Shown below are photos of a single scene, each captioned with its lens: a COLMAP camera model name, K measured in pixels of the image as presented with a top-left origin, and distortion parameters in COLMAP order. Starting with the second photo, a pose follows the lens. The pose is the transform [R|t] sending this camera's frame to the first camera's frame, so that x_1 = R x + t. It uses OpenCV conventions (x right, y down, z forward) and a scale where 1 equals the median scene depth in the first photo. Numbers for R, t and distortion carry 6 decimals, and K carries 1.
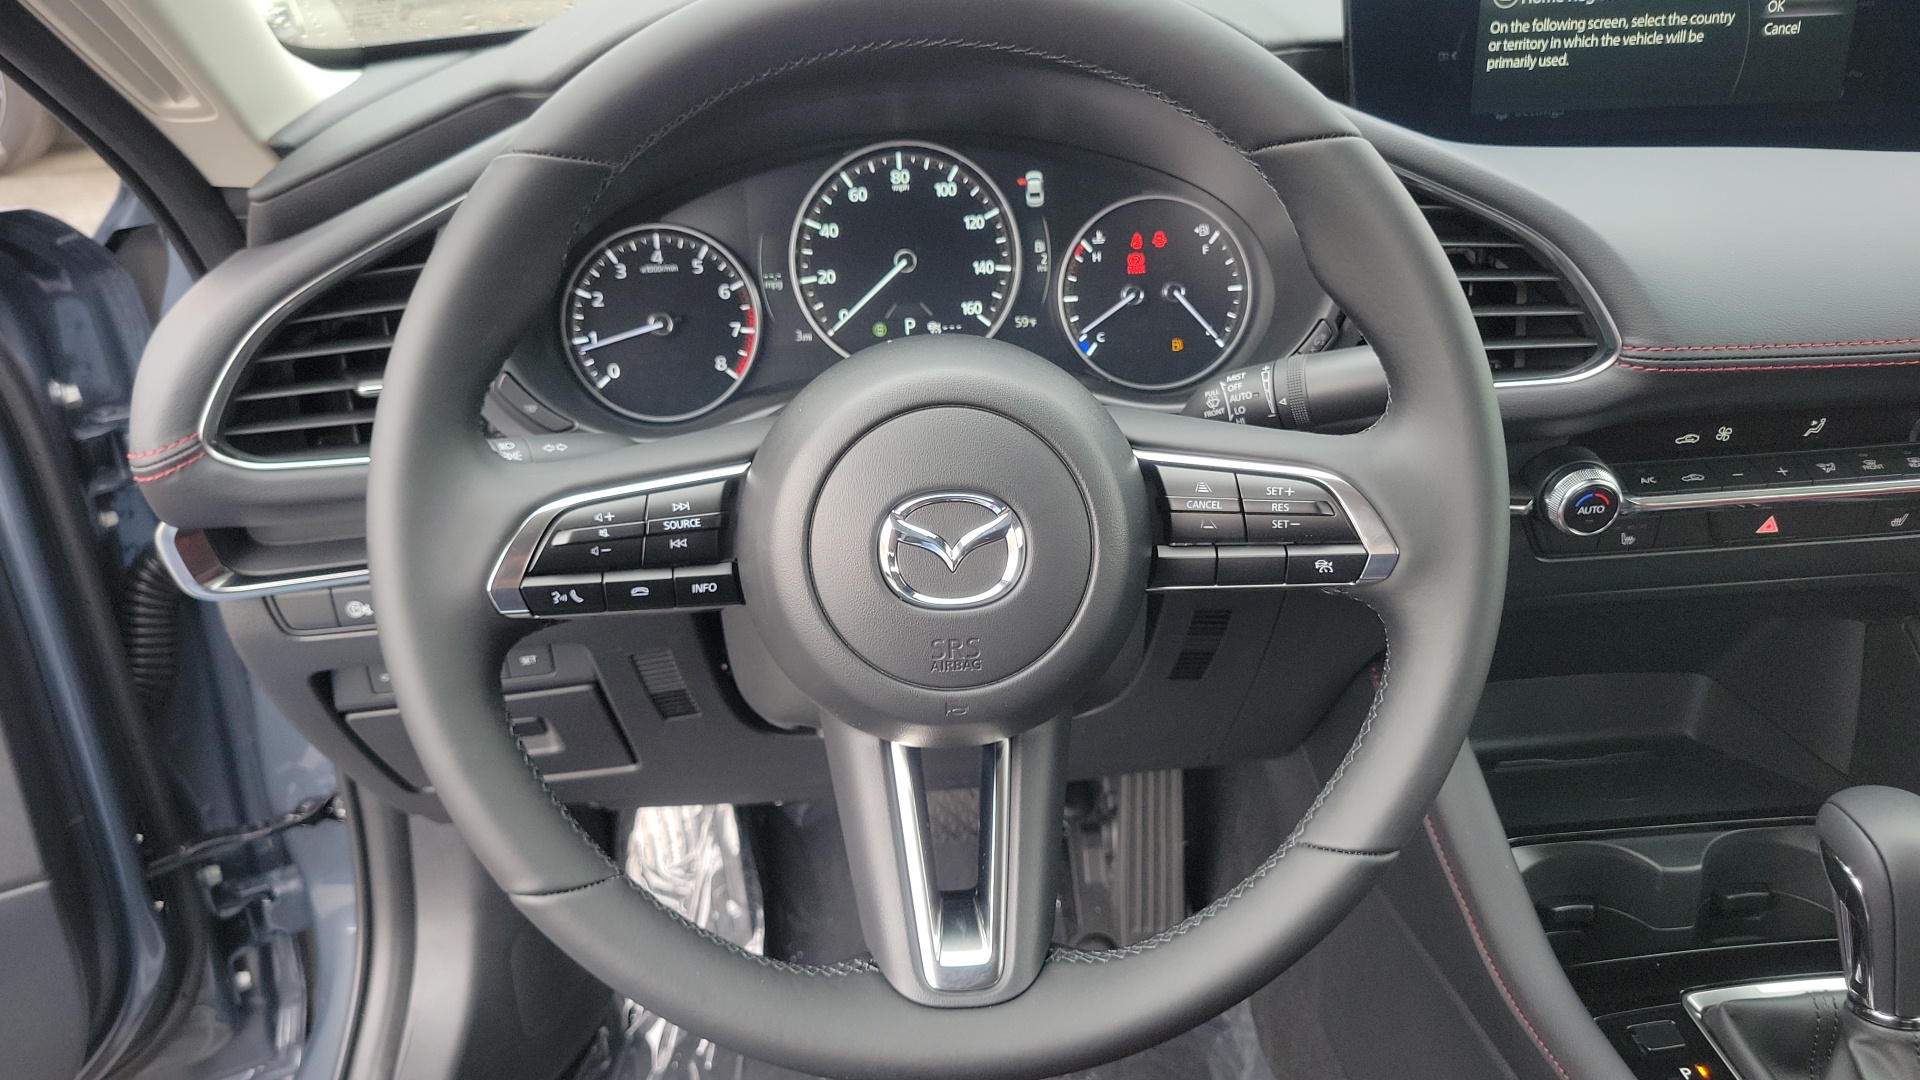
lens RADIAL K [[1435.4, 0, 961.2], [0, 1435.4, 528.6], [0, 0, 1]] dist [0.010344, -0.005737]
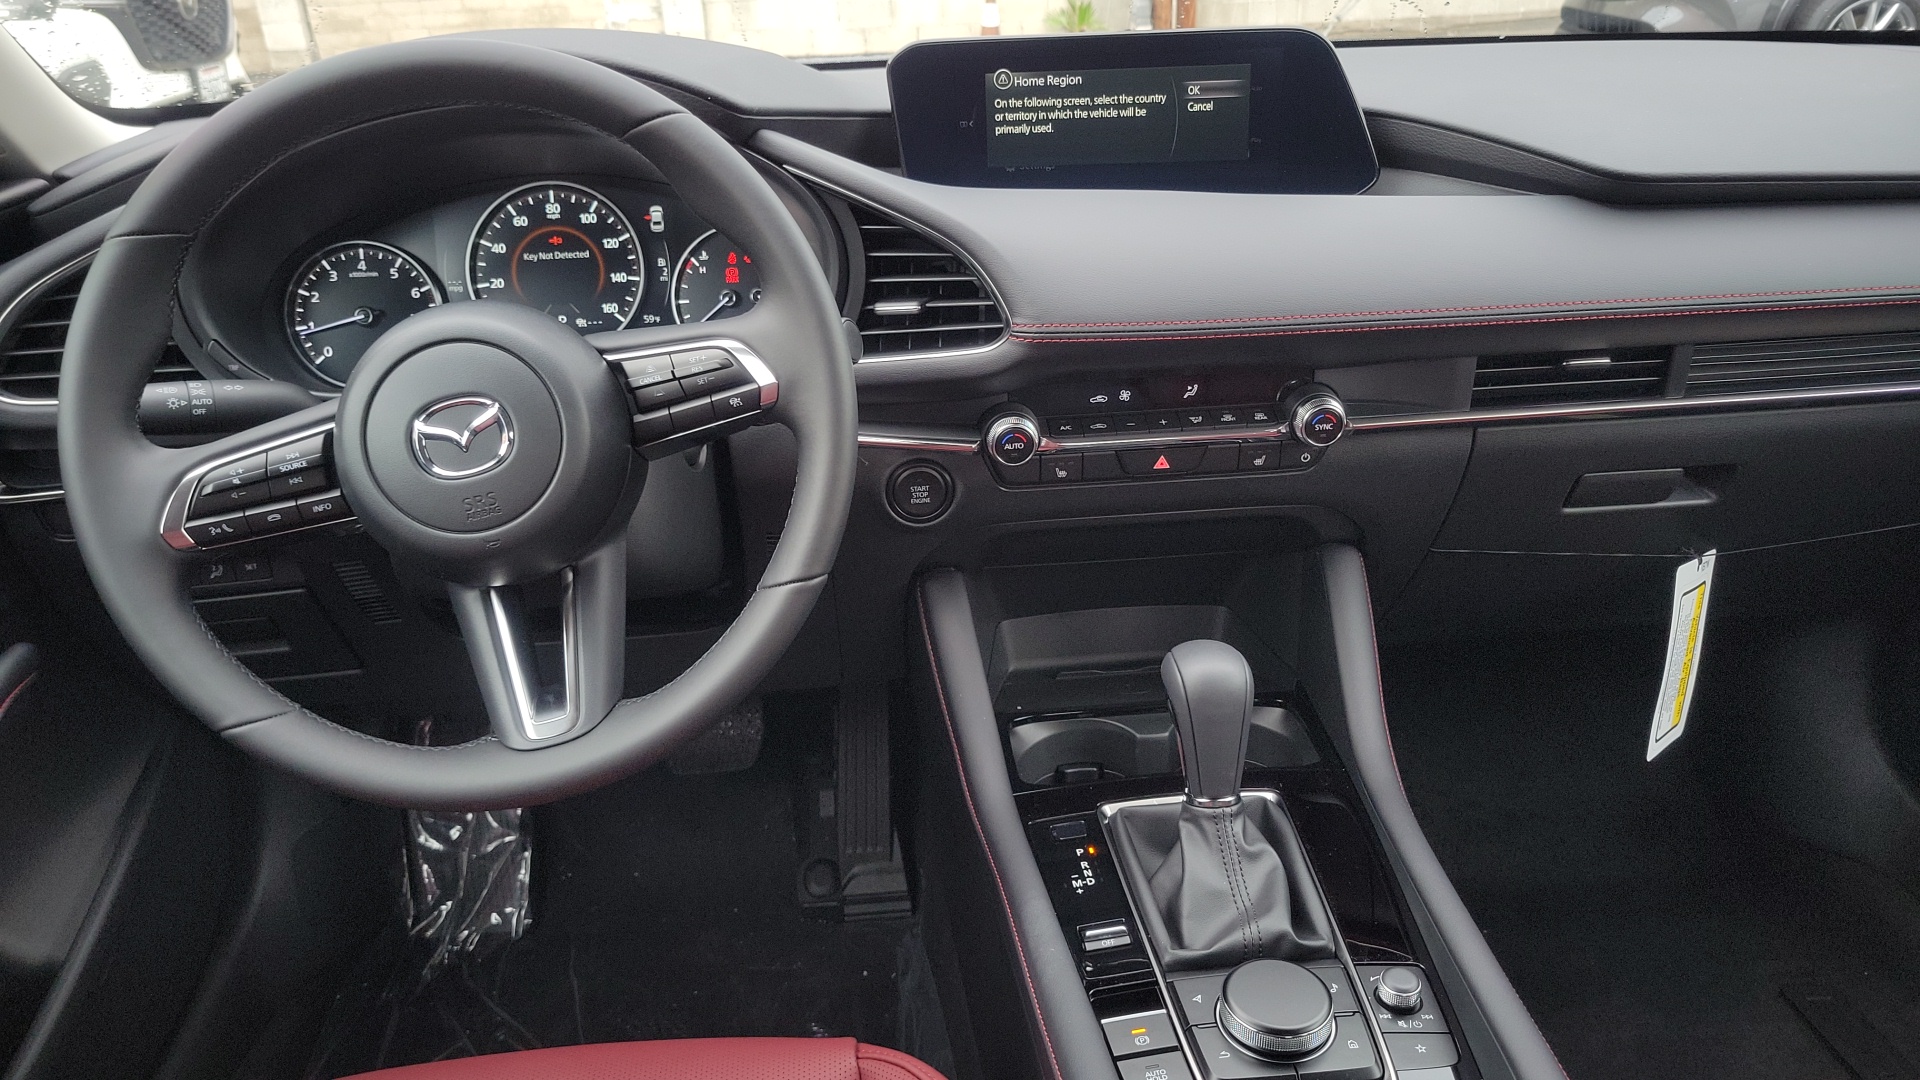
lens RADIAL K [[1459.4, 0, 970.5], [0, 1459.4, 545.1], [0, 0, 1]] dist [0.031225, -0.000577]
pose [[0.999542, 0.001913, 0.030195, 0.308016], [-0.000667, 0.999151, -0.041203, 0.123166], [-0.030248, 0.041164, 0.998694, -0.355386]]
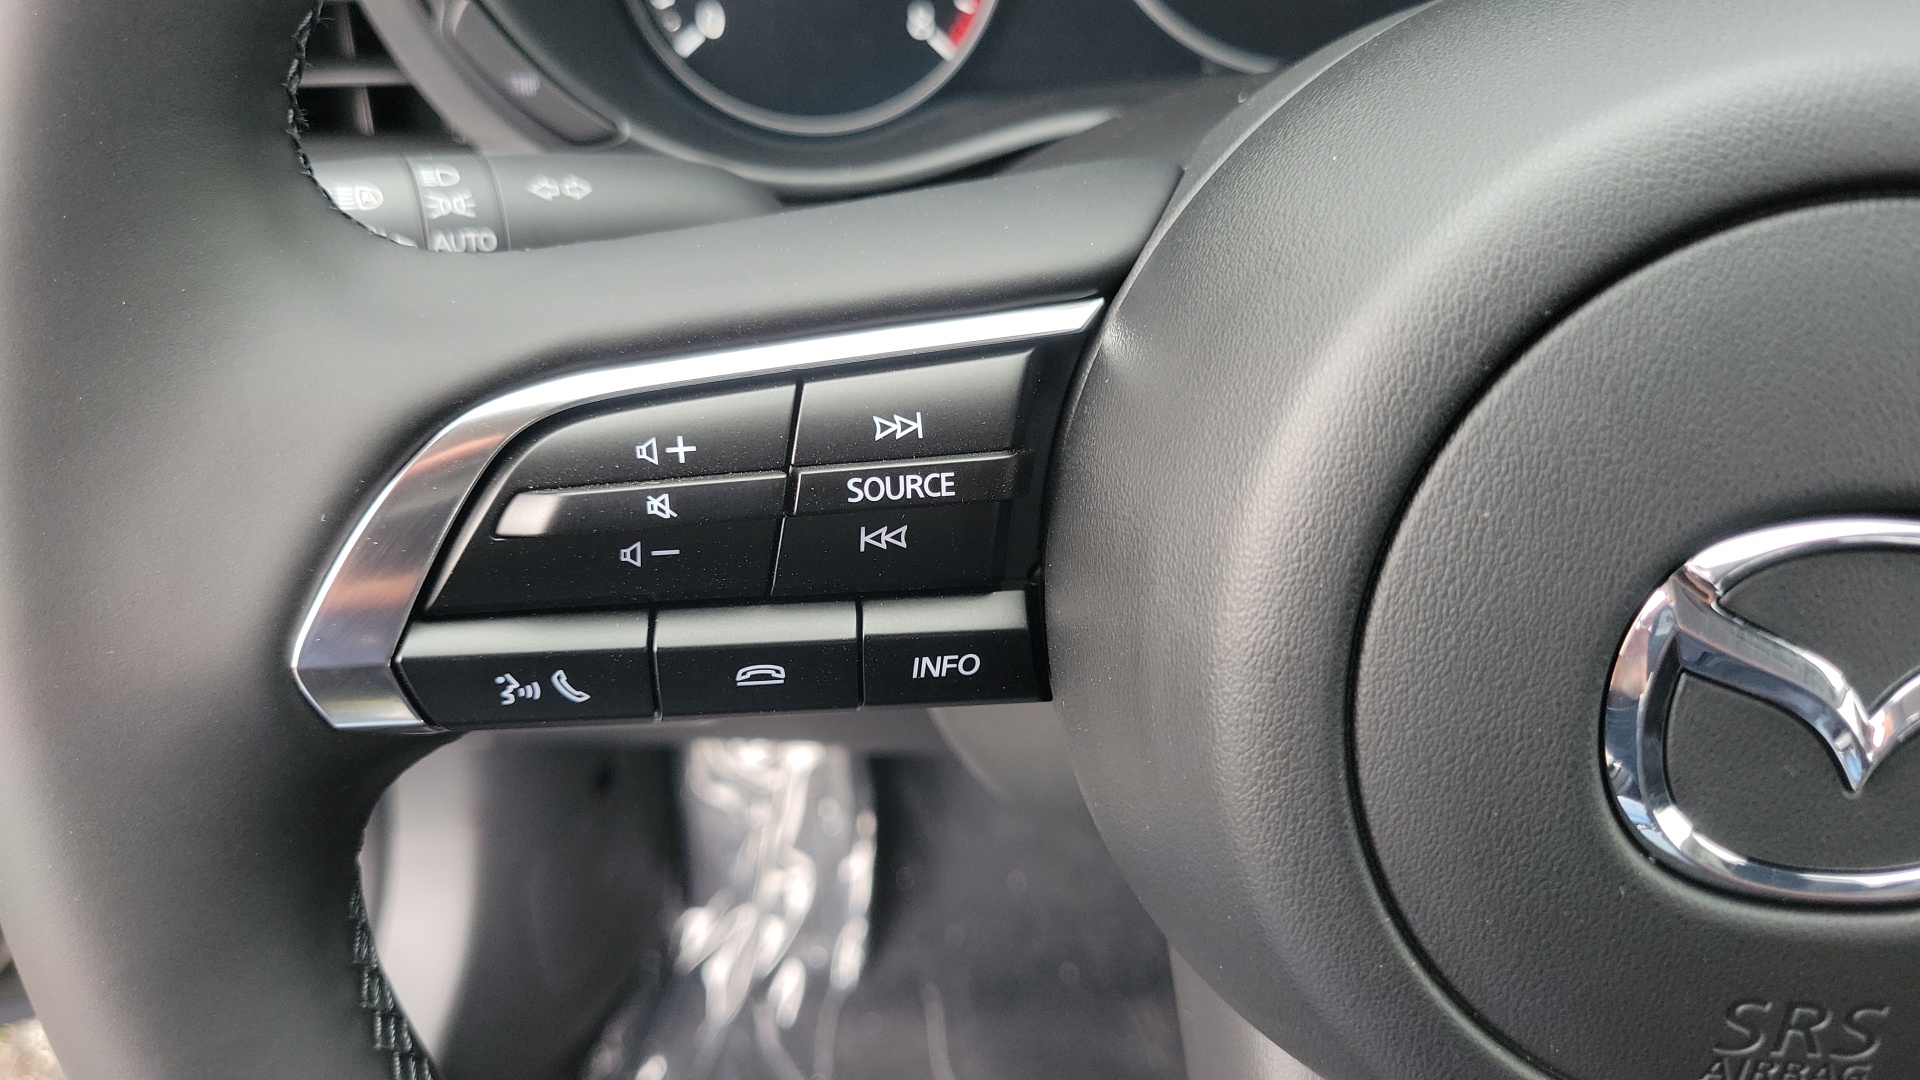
lens RADIAL K [[1503.5, 0, 960.0], [0, 1503.5, 540.0], [0, 0, 1]] dist [-0.017679, -0.002365]
pose [[0.994291, 0.094616, -0.049335, -0.108394], [-0.083620, 0.978106, 0.190569, -0.037842], [0.066286, -0.185355, 0.980433, 0.442251]]
